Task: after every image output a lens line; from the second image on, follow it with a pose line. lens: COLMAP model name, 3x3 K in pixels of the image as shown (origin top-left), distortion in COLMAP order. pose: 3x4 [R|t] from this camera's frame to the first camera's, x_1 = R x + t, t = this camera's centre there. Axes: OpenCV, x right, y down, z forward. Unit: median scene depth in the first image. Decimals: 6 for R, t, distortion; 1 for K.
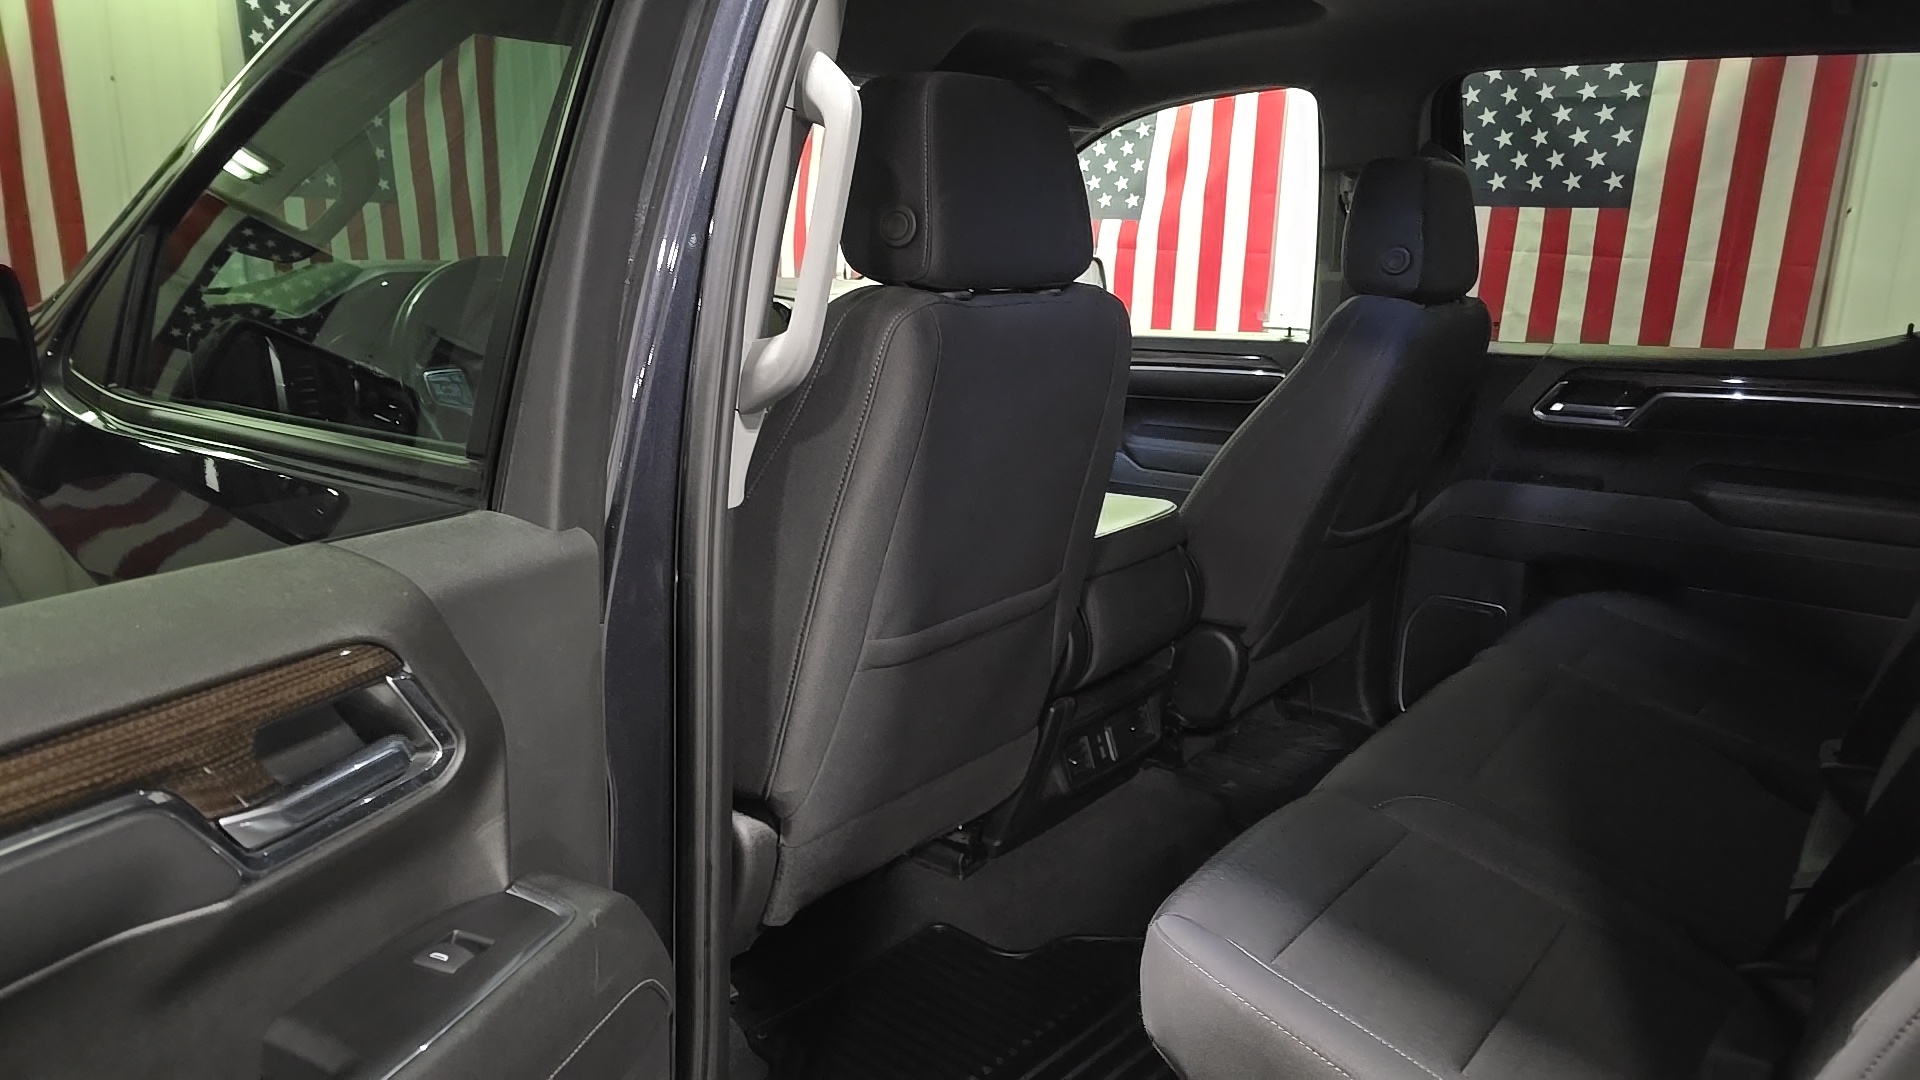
lens RADIAL K [[1275.1, 0, 963.1], [0, 1275.1, 539.9], [0, 0, 1]] dist [0.061487, -0.056494]
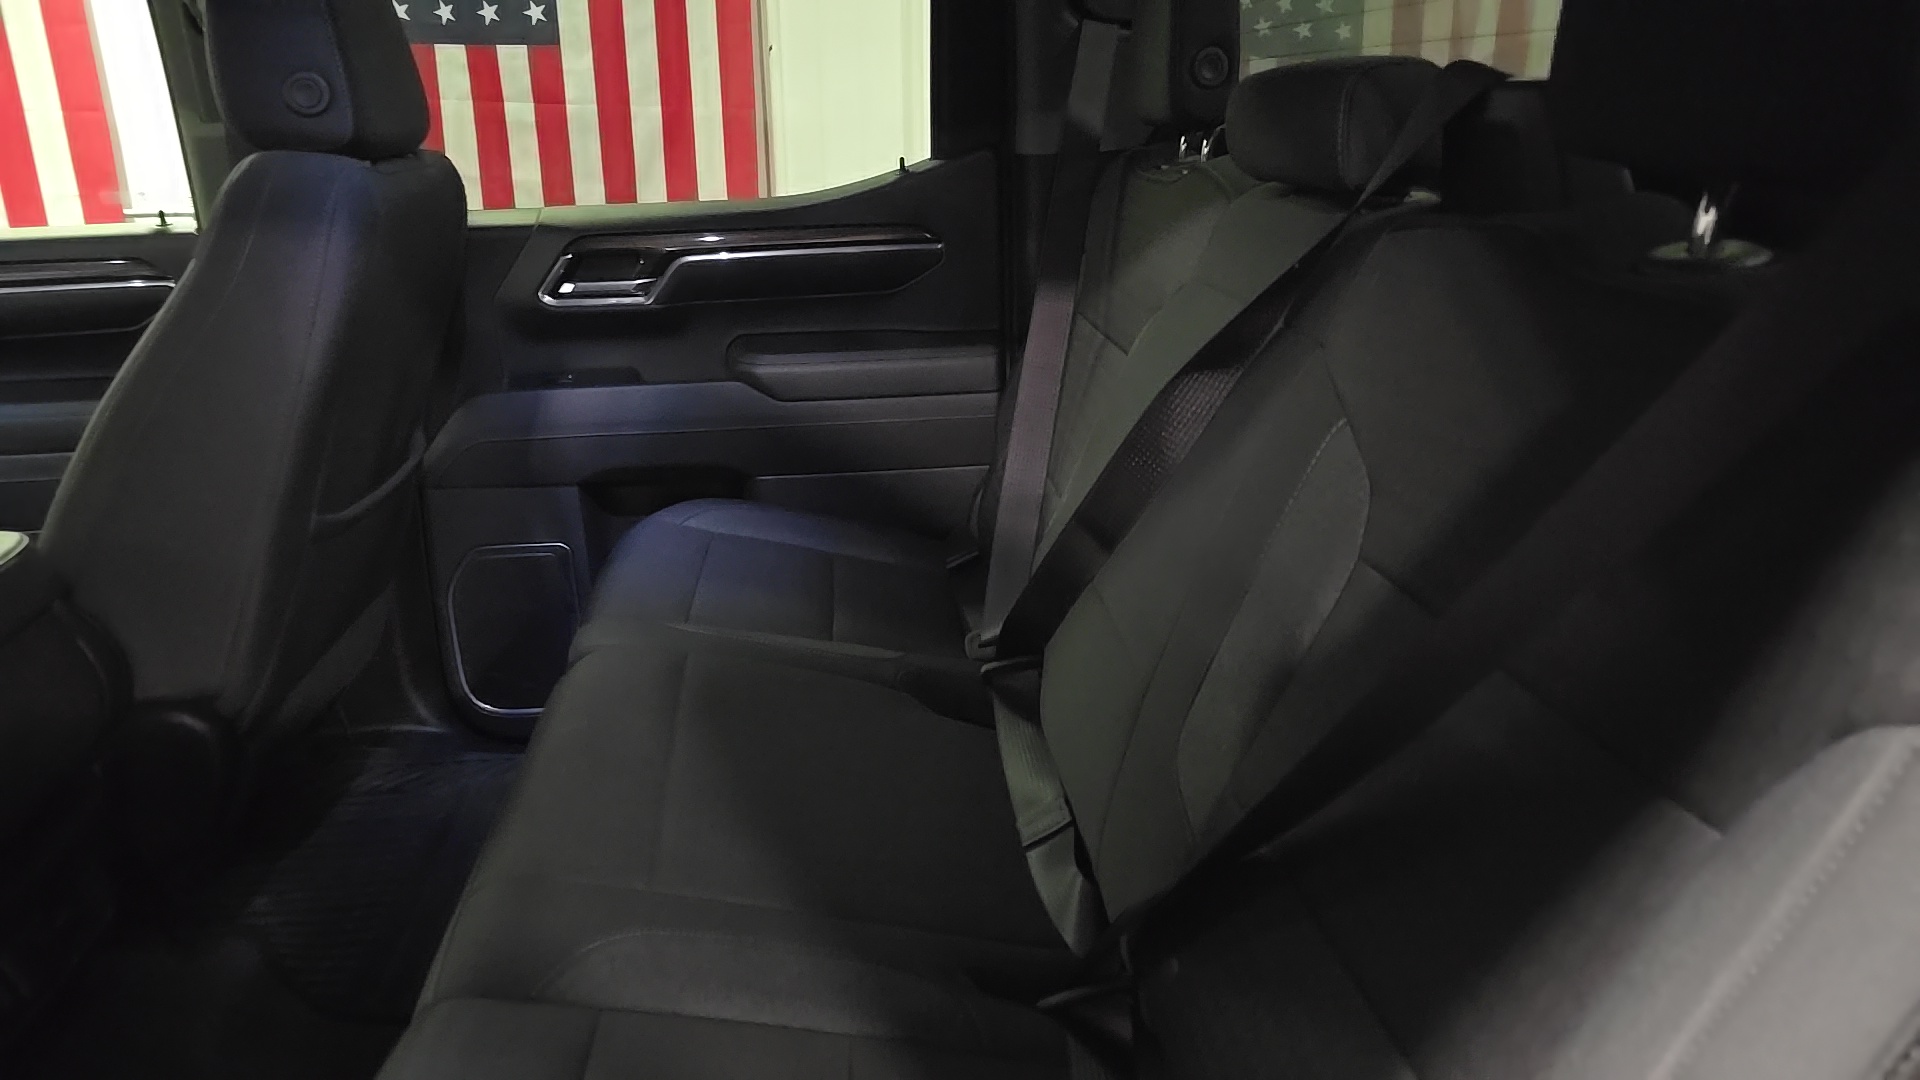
lens RADIAL K [[1275.1, 0, 963.1], [0, 1275.1, 539.9], [0, 0, 1]] dist [0.061487, -0.056494]
pose [[0.707221, -0.250323, 0.661193, 0.068237], [0.187693, 0.968138, 0.165771, -0.037500], [-0.681622, 0.006864, 0.731672, 0.247836]]
